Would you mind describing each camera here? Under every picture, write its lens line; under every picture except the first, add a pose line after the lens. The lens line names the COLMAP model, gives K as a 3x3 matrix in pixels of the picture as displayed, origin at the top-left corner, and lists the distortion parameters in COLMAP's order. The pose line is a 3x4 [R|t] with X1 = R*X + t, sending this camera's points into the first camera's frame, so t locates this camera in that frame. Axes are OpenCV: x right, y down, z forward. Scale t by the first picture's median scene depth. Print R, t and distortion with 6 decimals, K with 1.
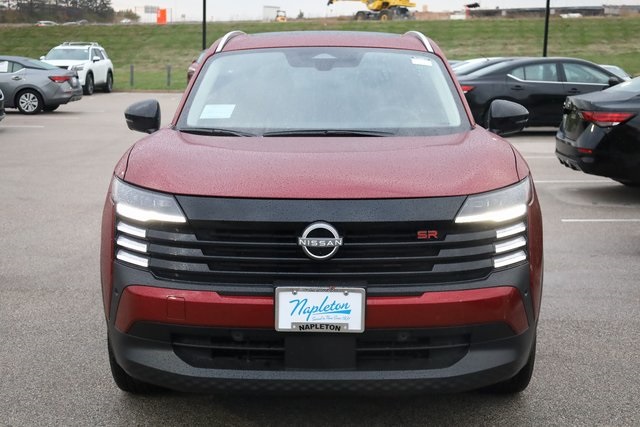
lens RADIAL K [[941.6, 0, 320.0], [0, 941.6, 213.5], [0, 0, 1]] dist [-0.021737, -0.034443]
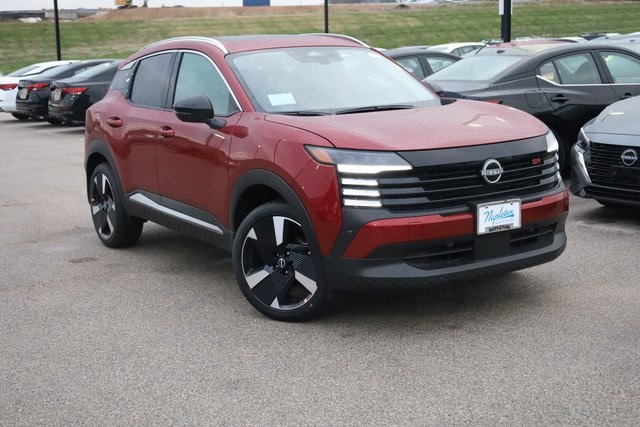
lens RADIAL K [[922.2, 0, 320.0], [0, 922.2, 213.5], [0, 0, 1]] dist [0.023028, 0.031184]
pose [[0.823668, -0.124677, 0.553196, -1.030932], [0.125248, 0.991437, 0.036960, 0.006734], [-0.553067, 0.038844, 0.832231, -0.071632]]
